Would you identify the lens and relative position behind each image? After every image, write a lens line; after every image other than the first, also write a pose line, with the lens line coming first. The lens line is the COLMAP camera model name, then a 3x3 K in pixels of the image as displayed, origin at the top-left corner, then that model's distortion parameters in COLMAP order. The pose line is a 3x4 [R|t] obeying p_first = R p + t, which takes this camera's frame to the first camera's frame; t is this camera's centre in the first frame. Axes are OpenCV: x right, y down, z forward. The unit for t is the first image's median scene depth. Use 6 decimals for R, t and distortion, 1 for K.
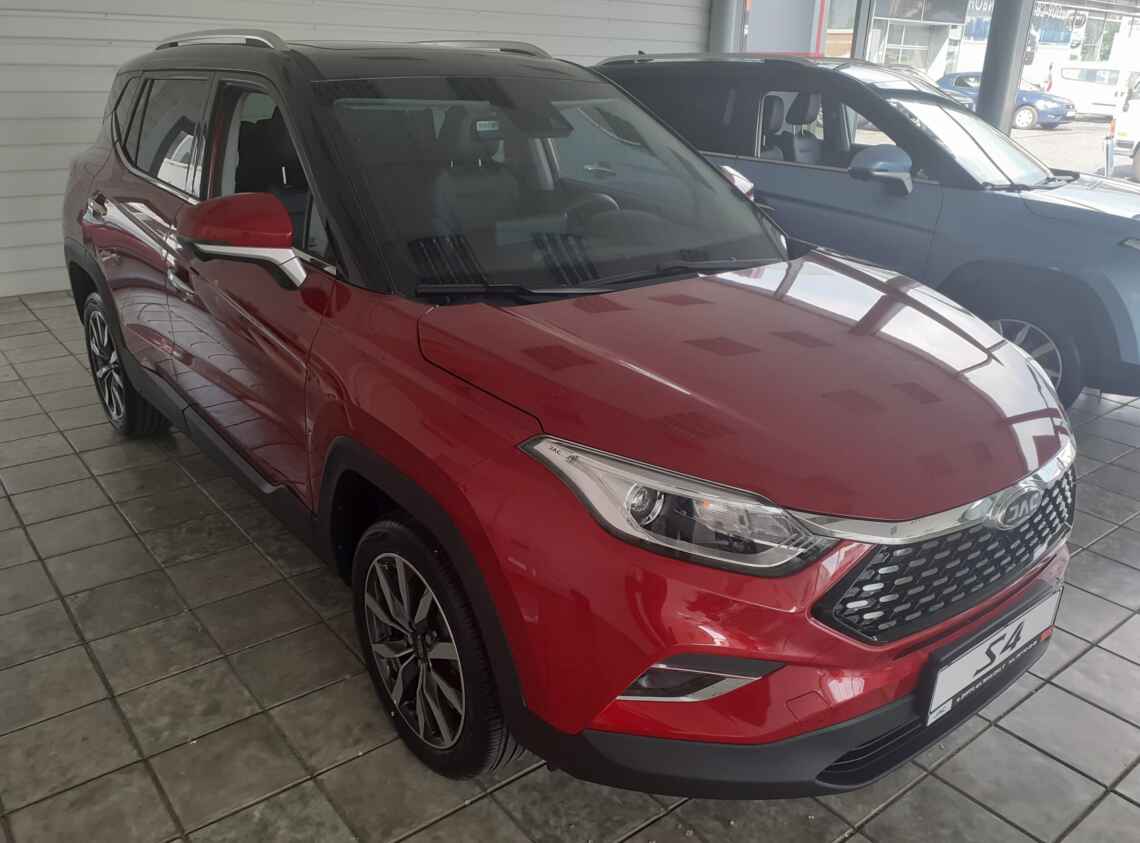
lens RADIAL K [[927.0, 0, 570.0], [0, 927.0, 421.5], [0, 0, 1]] dist [-0.005149, -0.011692]
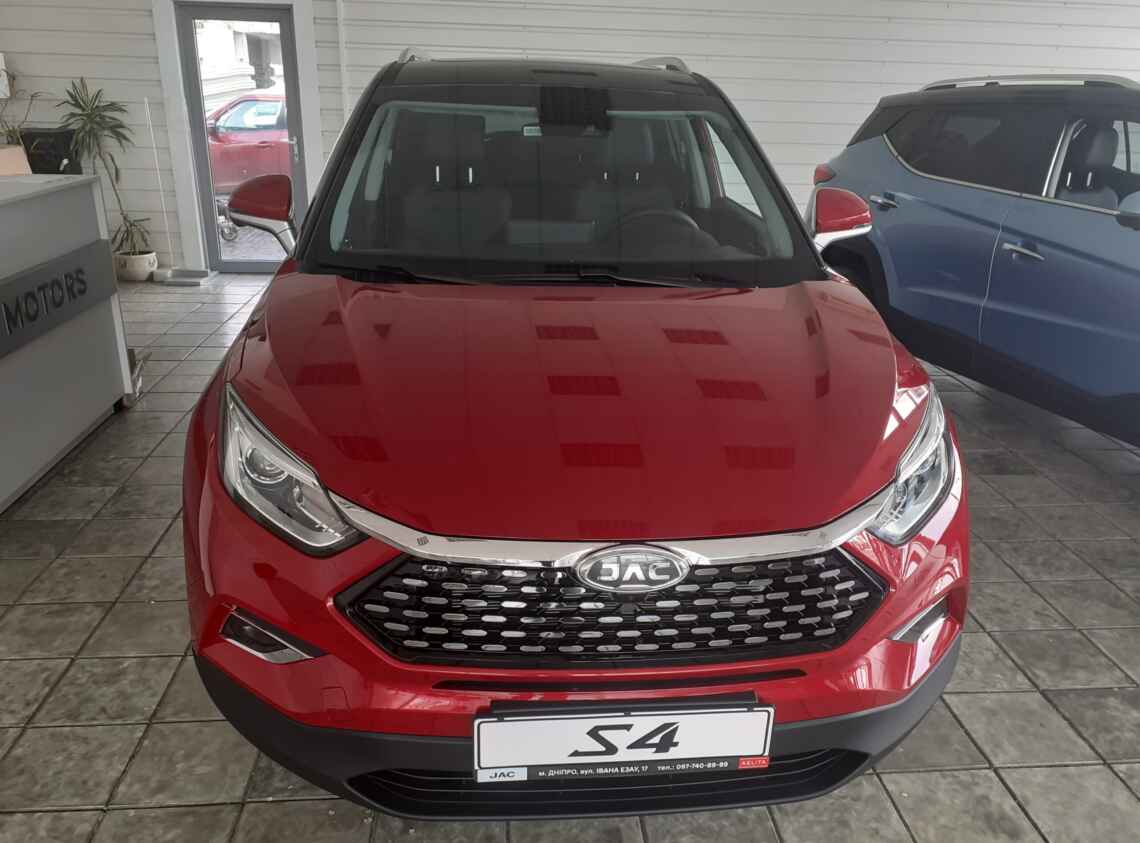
lens RADIAL K [[927.0, 0, 570.0], [0, 927.0, 421.5], [0, 0, 1]] dist [-0.005149, -0.011692]
pose [[0.832113, 0.185713, -0.522588, 0.703827], [-0.206521, 0.978261, 0.018804, -0.035380], [0.514720, 0.092279, 0.852378, 0.209984]]
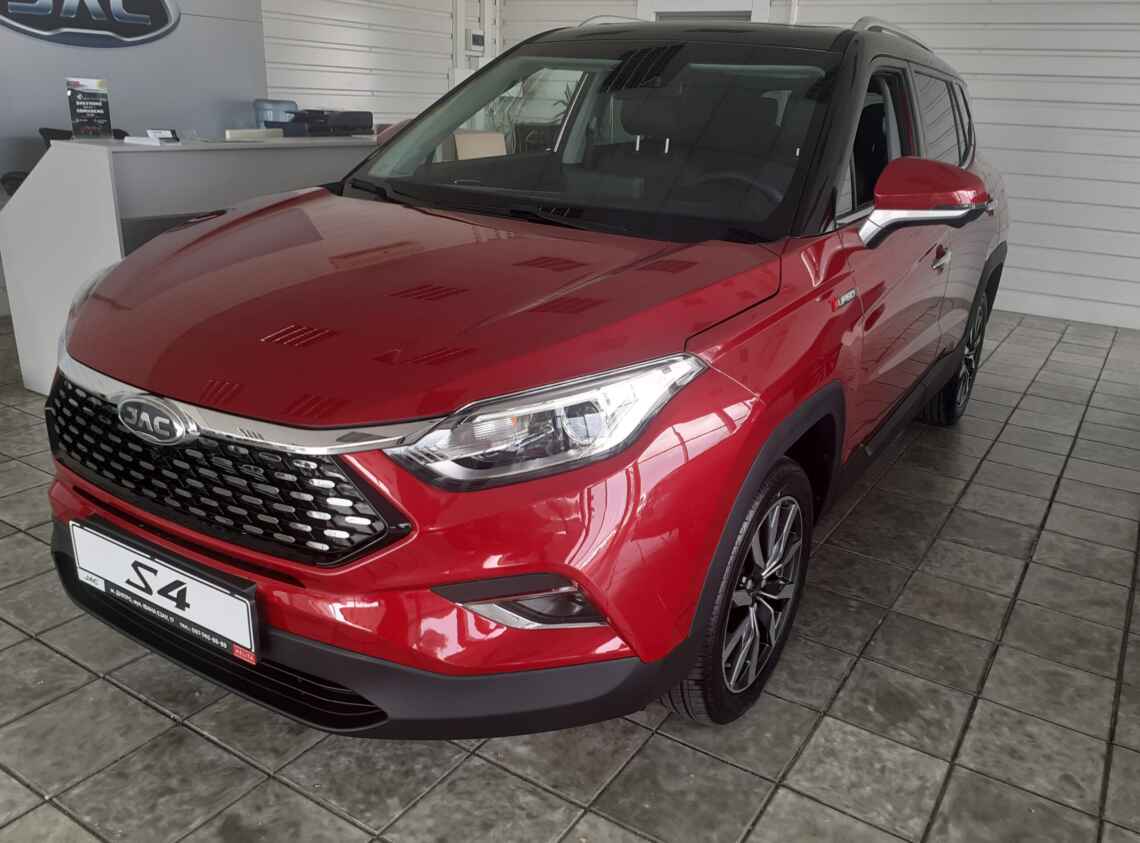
lens RADIAL K [[927.0, 0, 570.0], [0, 927.0, 421.5], [0, 0, 1]] dist [-0.005149, -0.011692]
pose [[0.325308, 0.301598, -0.896222, 1.182240], [-0.373825, 0.911585, 0.171078, -0.177256], [0.868579, 0.279377, 0.409290, 0.819949]]
